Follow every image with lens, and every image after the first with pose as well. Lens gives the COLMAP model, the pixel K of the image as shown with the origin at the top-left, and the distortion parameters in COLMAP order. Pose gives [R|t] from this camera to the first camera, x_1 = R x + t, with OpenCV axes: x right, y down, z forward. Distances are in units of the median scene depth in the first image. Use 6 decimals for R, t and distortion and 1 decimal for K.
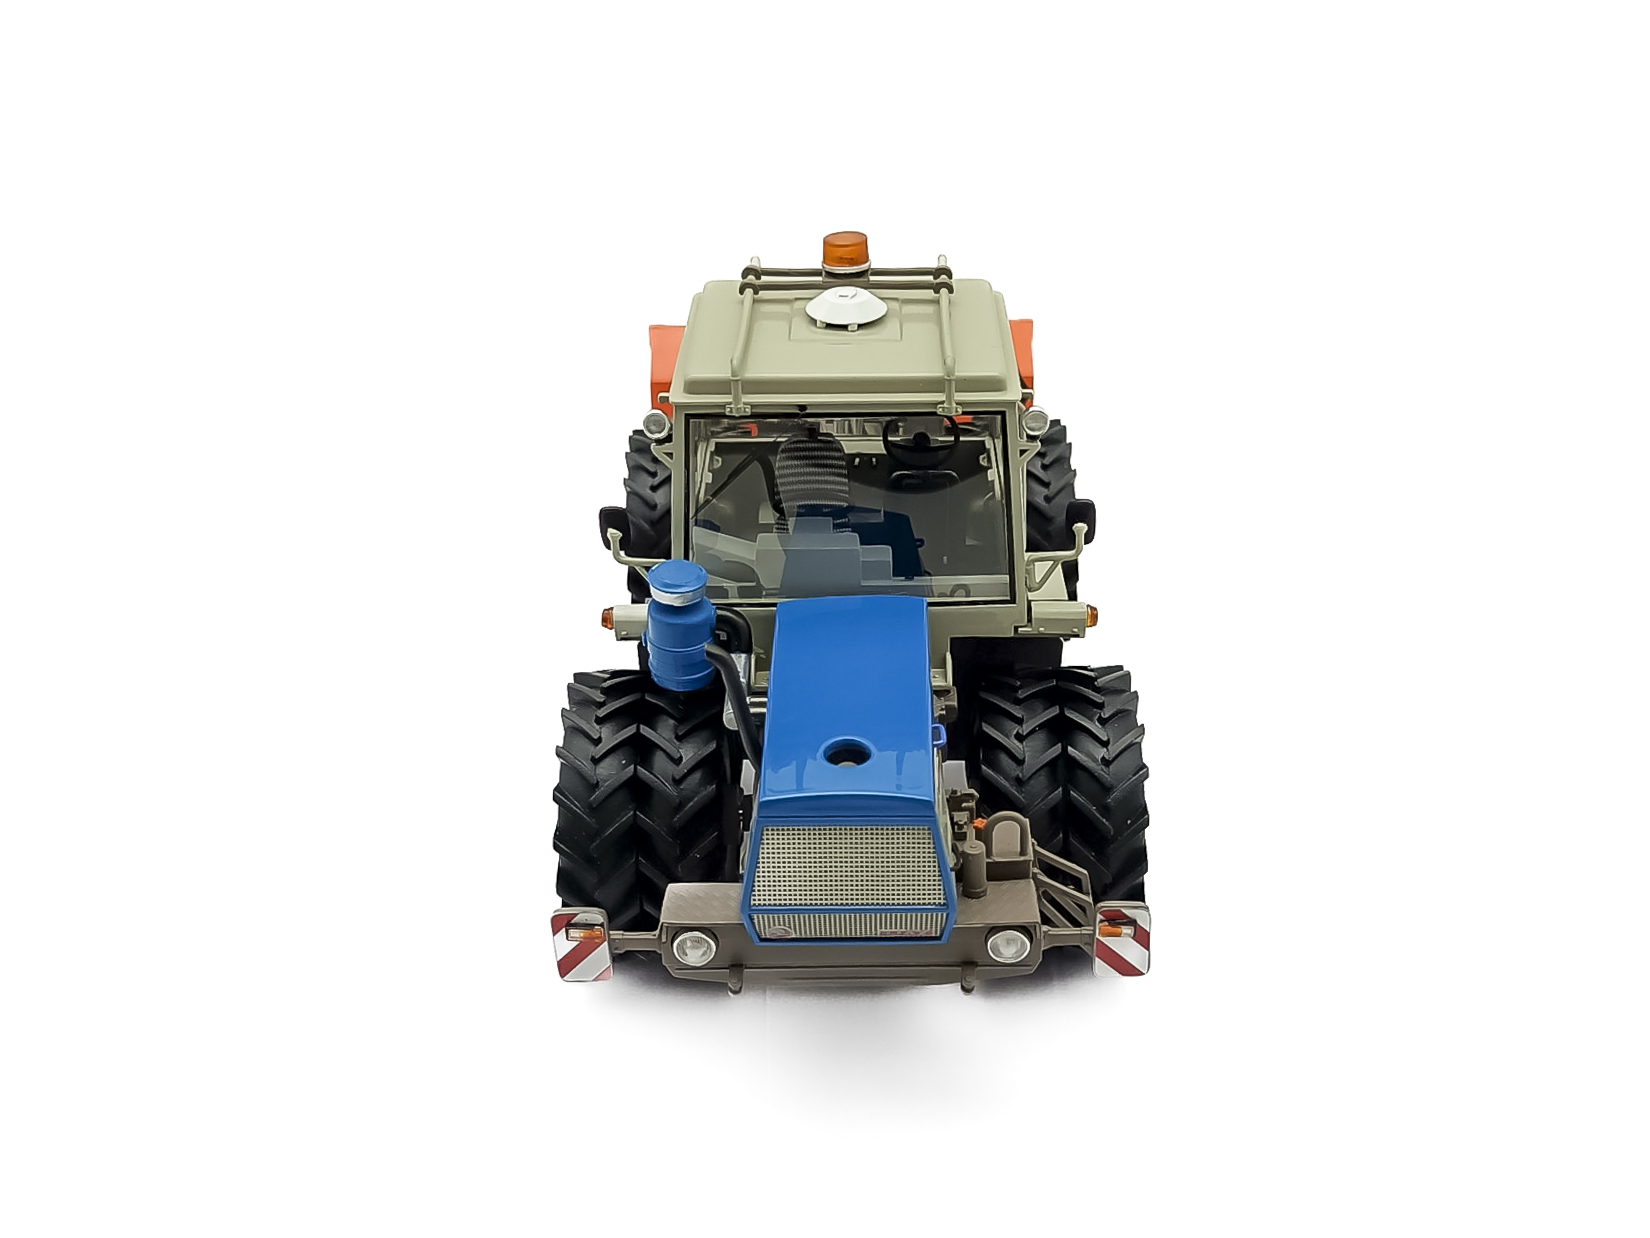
lens RADIAL K [[1751.1, 0, 825.0], [0, 1751.1, 619.0], [0, 0, 1]] dist [-0.003962, -0.009771]
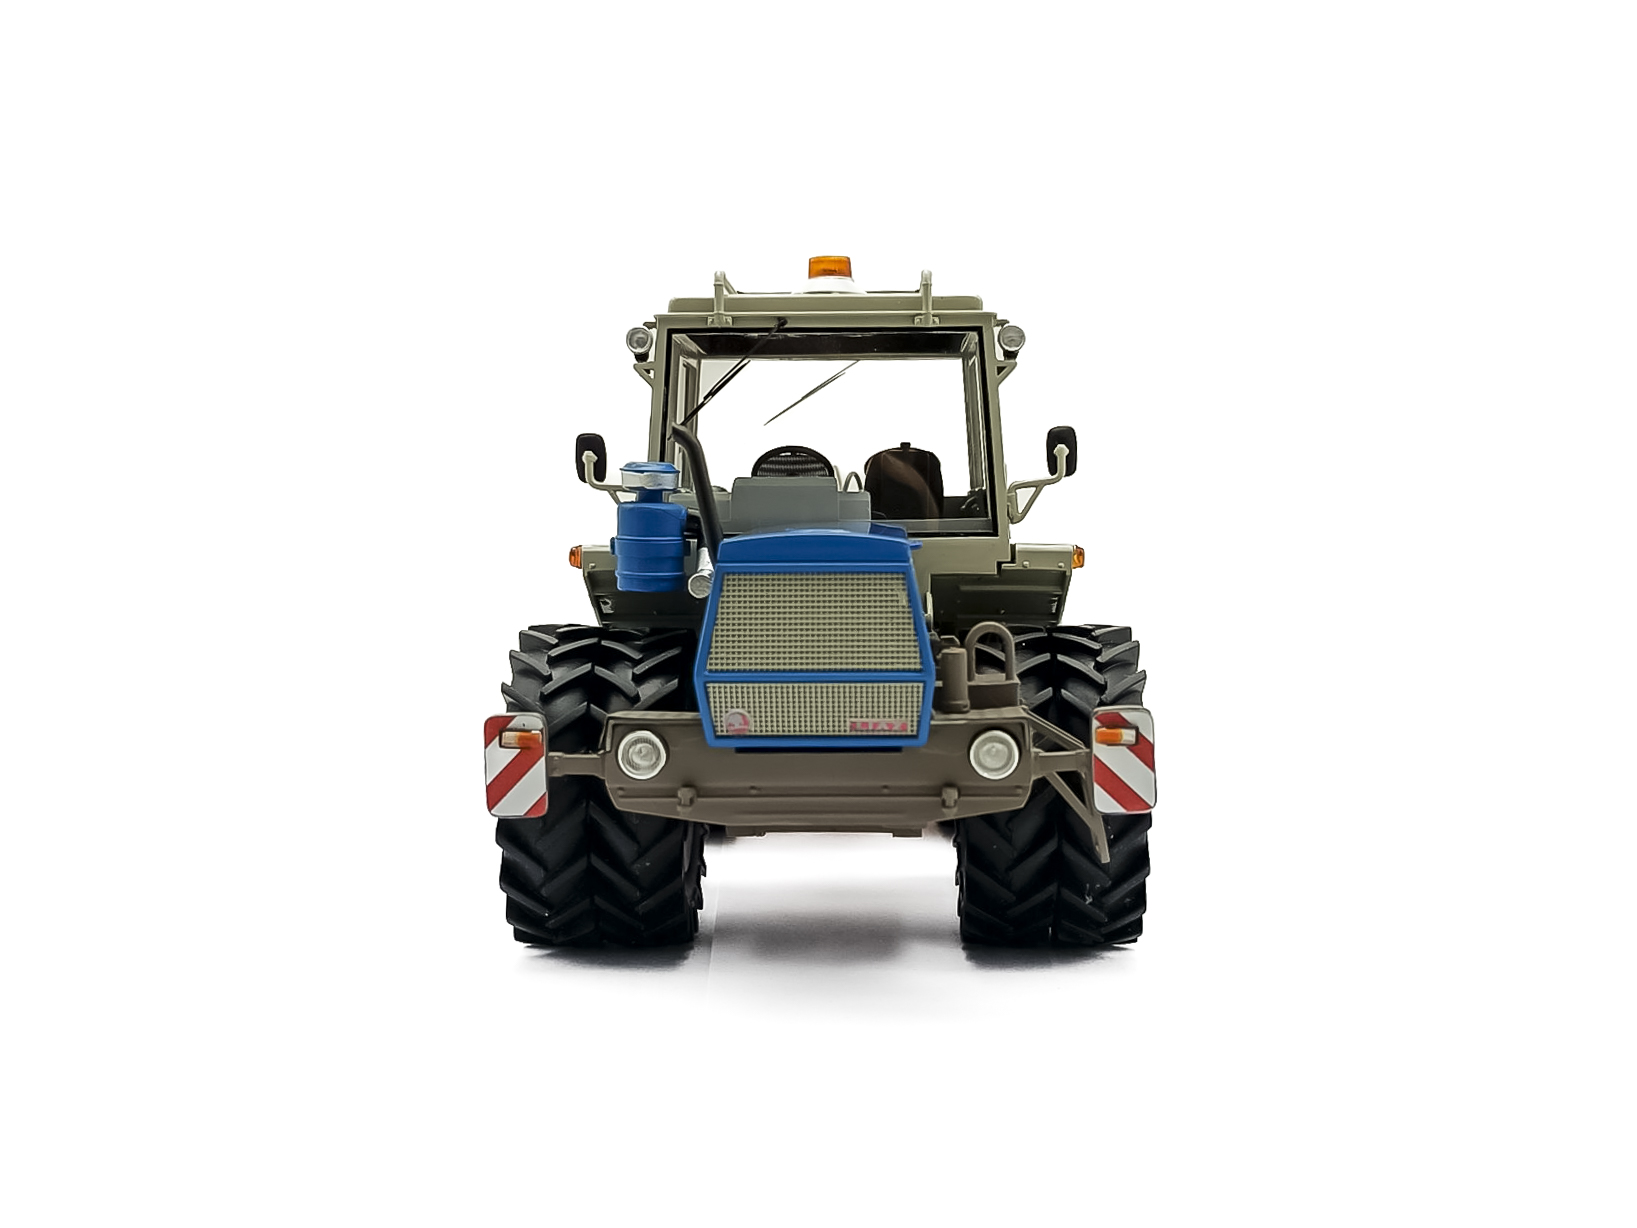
lens RADIAL K [[1737.3, 0, 818.5], [0, 1737.3, 614.0], [0, 0, 1]] dist [-0.003962, -0.009771]
pose [[0.999776, 0.016881, -0.012797, 0.023818], [-0.020779, 0.898979, -0.437499, 0.475676], [0.004119, 0.437667, 0.899128, 0.164400]]
